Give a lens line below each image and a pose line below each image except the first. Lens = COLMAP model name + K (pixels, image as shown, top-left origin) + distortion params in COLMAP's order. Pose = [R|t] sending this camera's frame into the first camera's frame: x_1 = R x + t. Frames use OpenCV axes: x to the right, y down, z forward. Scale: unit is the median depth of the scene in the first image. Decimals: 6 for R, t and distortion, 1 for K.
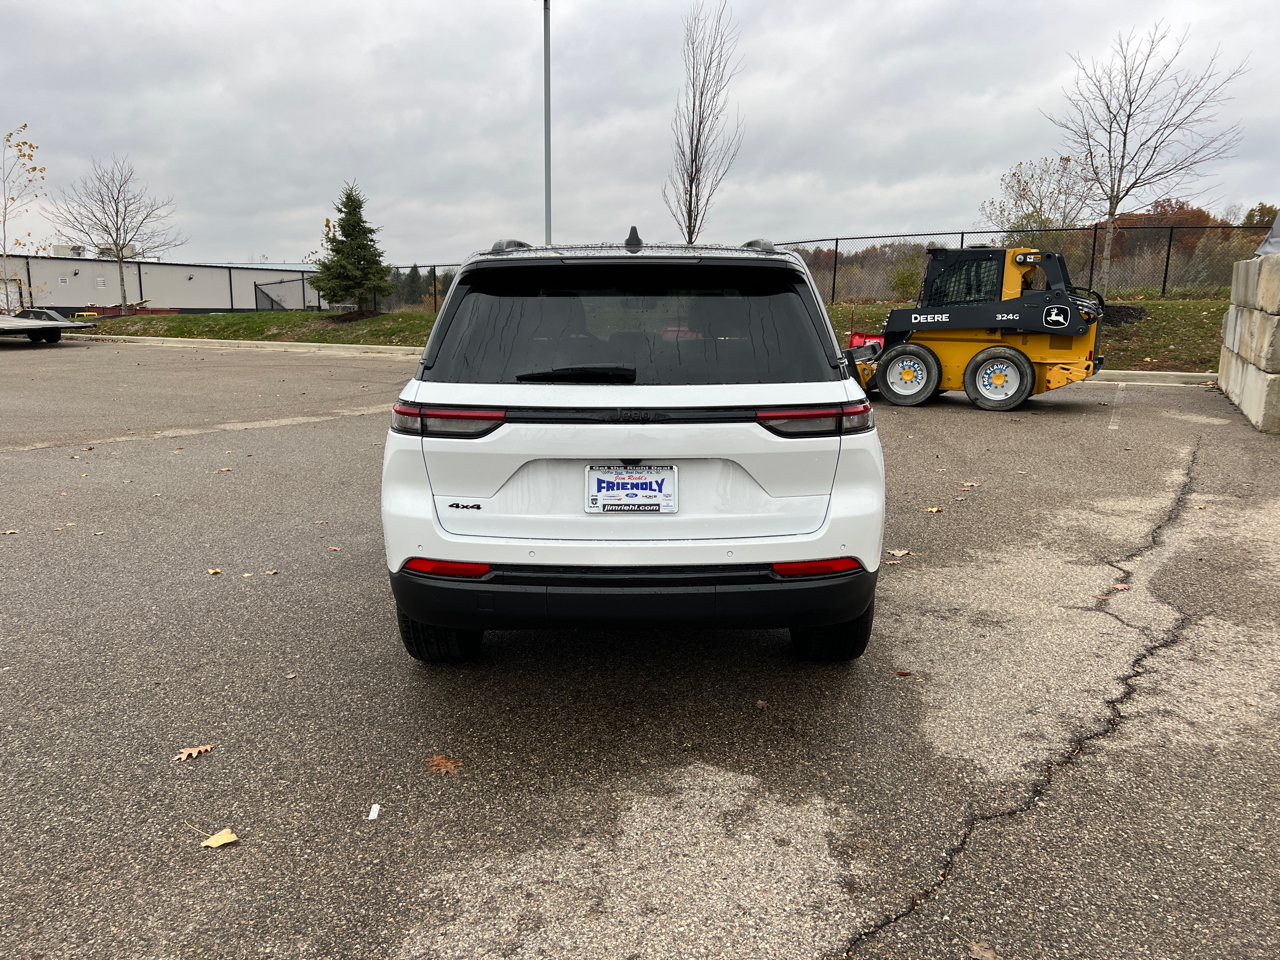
lens RADIAL K [[957.7, 0, 644.4], [0, 957.7, 486.2], [0, 0, 1]] dist [0.052182, -0.053219]
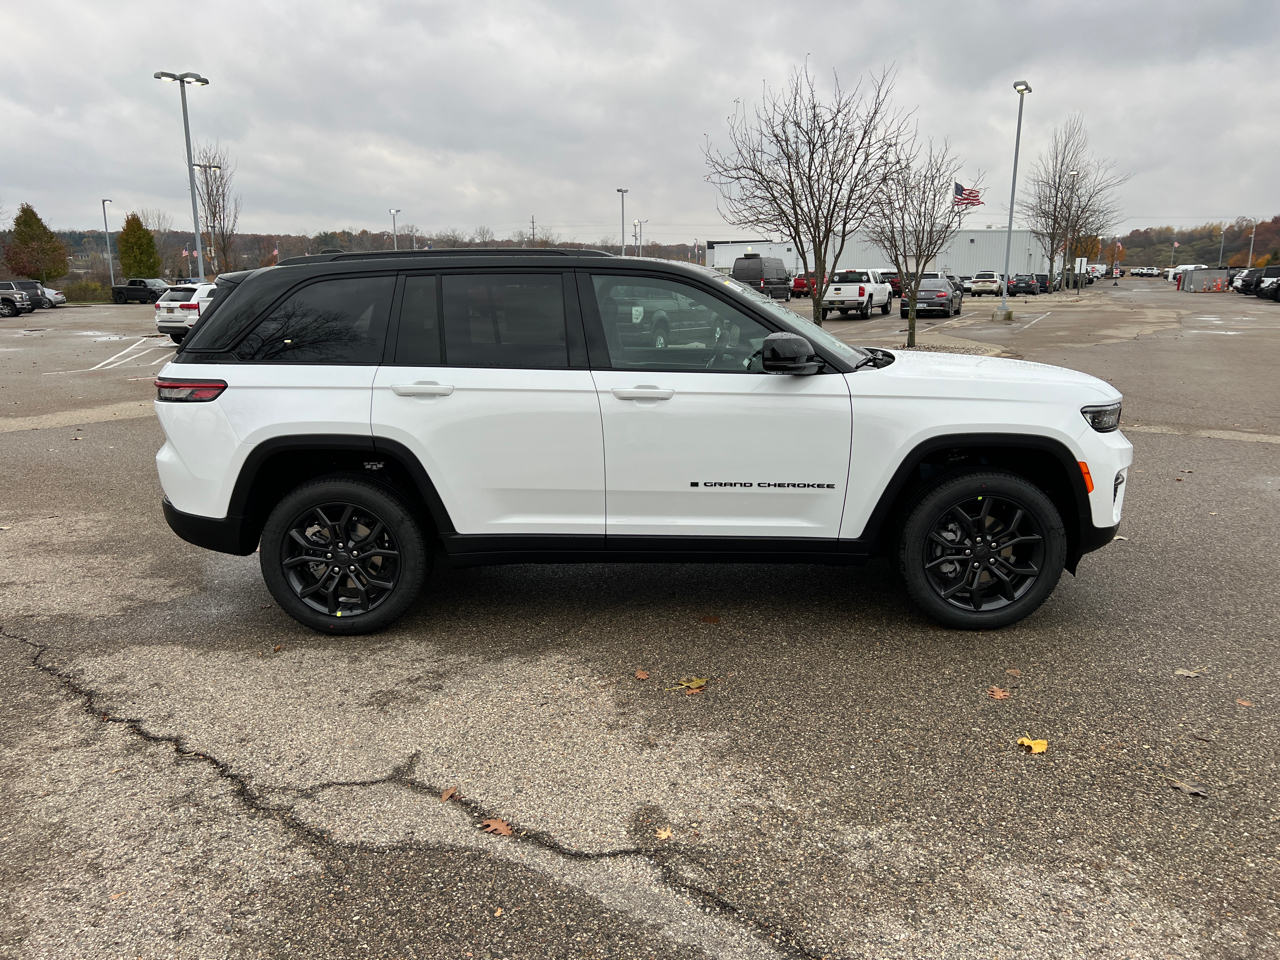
lens RADIAL K [[957.7, 0, 637.0], [0, 957.7, 482.2], [0, 0, 1]] dist [0.052182, -0.053219]
pose [[-0.006117, 0.199600, -0.979858, 1.232250], [-0.183869, 0.962945, 0.197302, -0.263151], [0.982932, 0.181373, 0.030809, 1.261270]]
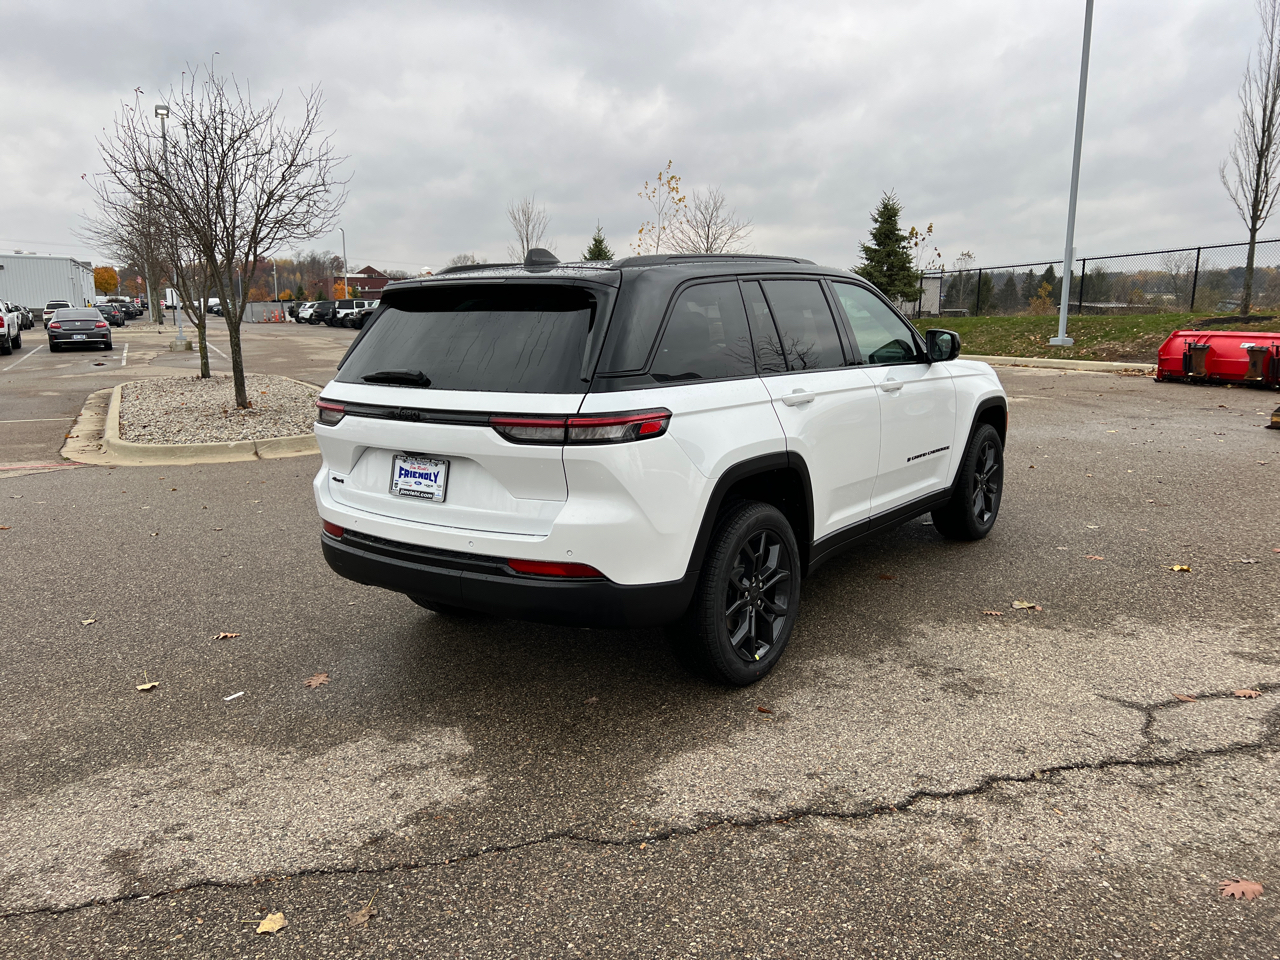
lens RADIAL K [[957.7, 0, 642.7], [0, 957.7, 478.7], [0, 0, 1]] dist [0.052182, -0.053219]
pose [[0.807877, 0.091992, -0.582127, 0.660087], [-0.098918, 0.994896, 0.019942, -0.034350], [0.580990, 0.041472, 0.812854, 0.153995]]
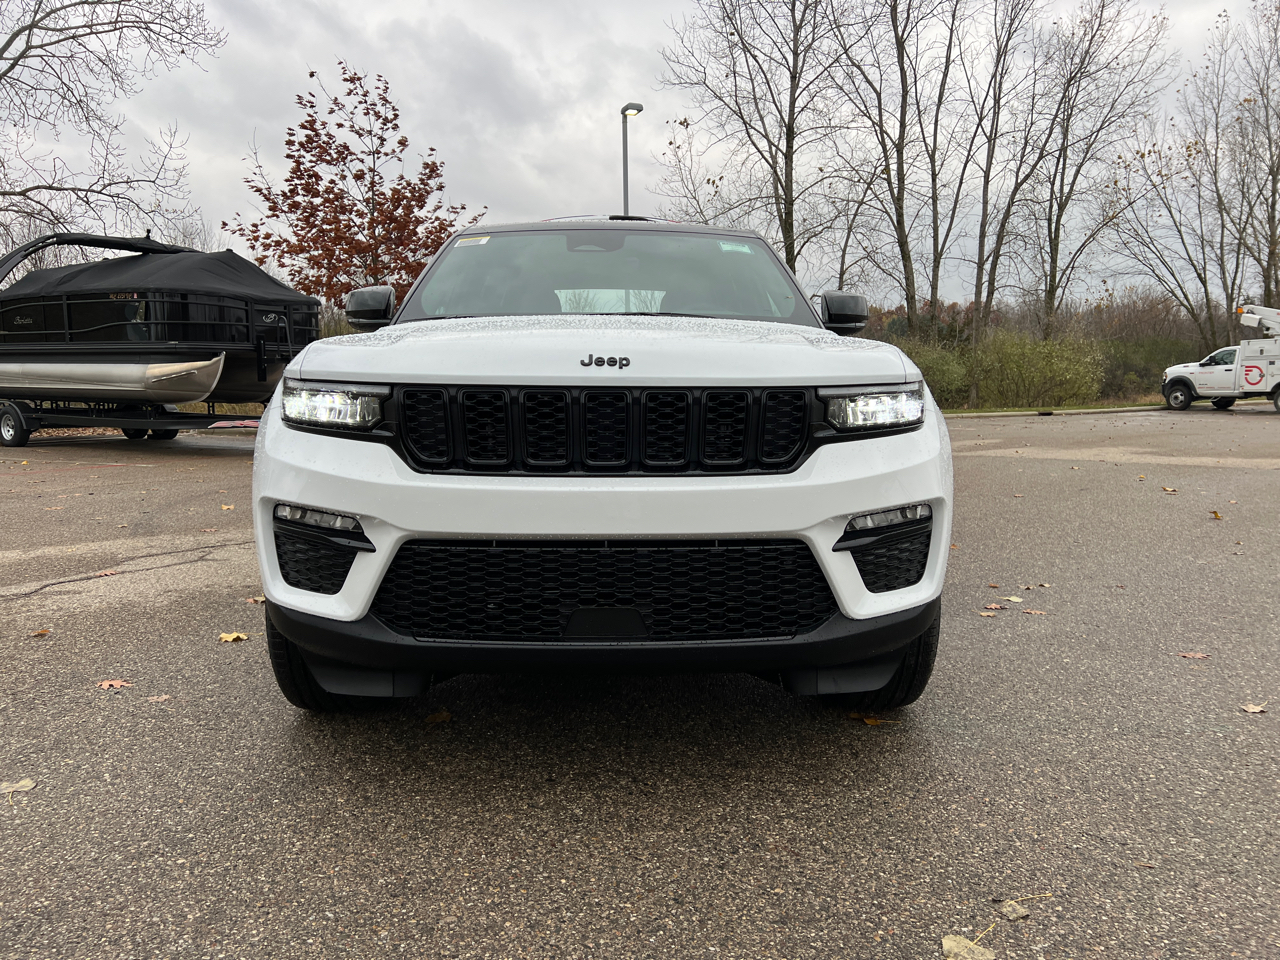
lens RADIAL K [[957.7, 0, 639.0], [0, 957.7, 486.1], [0, 0, 1]] dist [0.052182, -0.053219]
pose [[-0.999449, -0.000339, -0.033187, -0.002194], [-0.010503, 0.951780, 0.306602, -0.347429], [0.031483, 0.306782, -0.951259, 2.350128]]
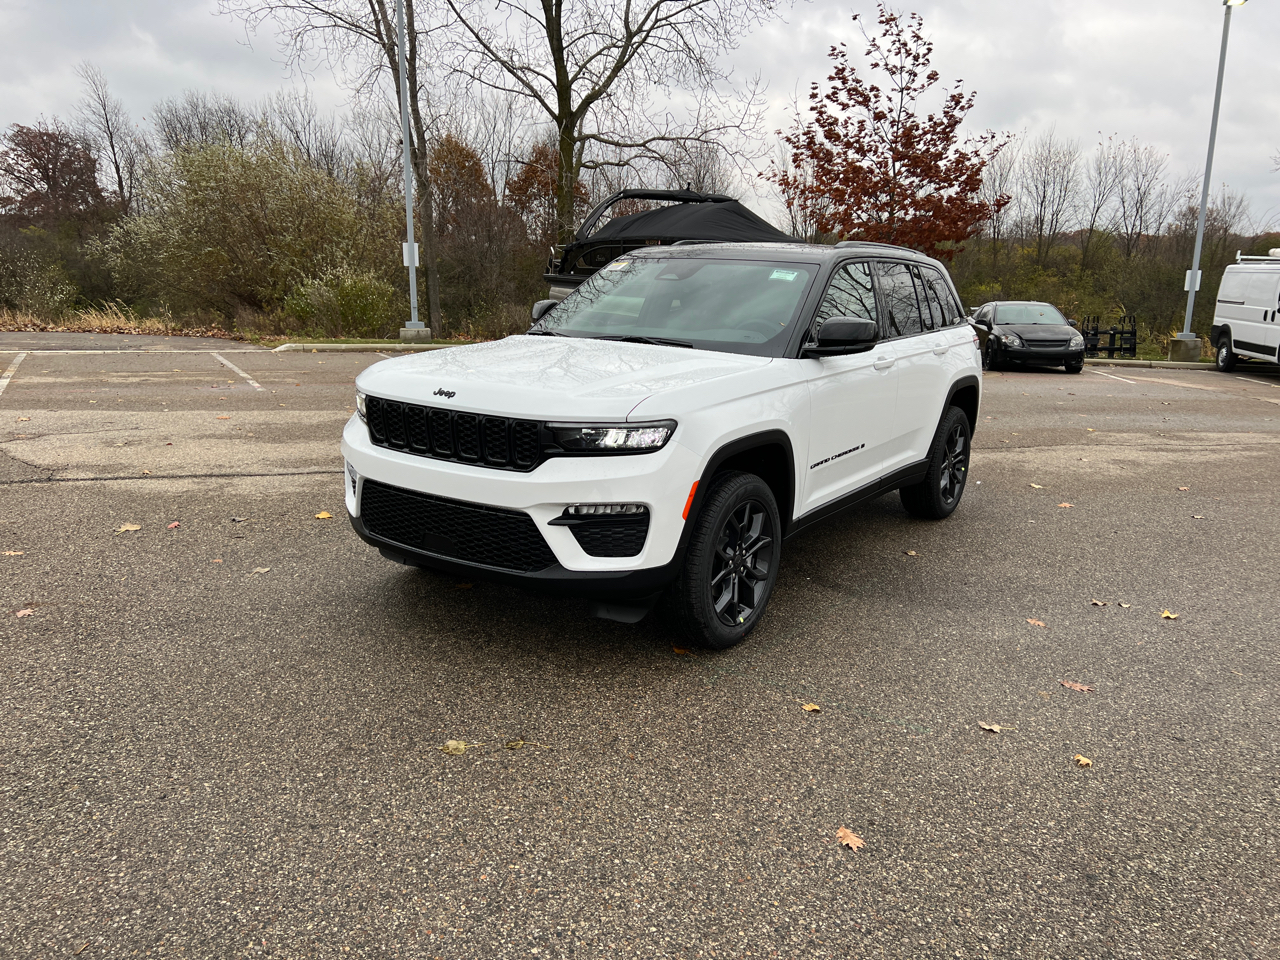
lens RADIAL K [[957.7, 0, 646.2], [0, 957.7, 469.6], [0, 0, 1]] dist [0.052182, -0.053219]
pose [[-0.832191, -0.135687, 0.537631, -0.643825], [0.079078, 0.930644, 0.357280, -0.490645], [-0.548822, 0.339840, -0.763743, 2.439725]]
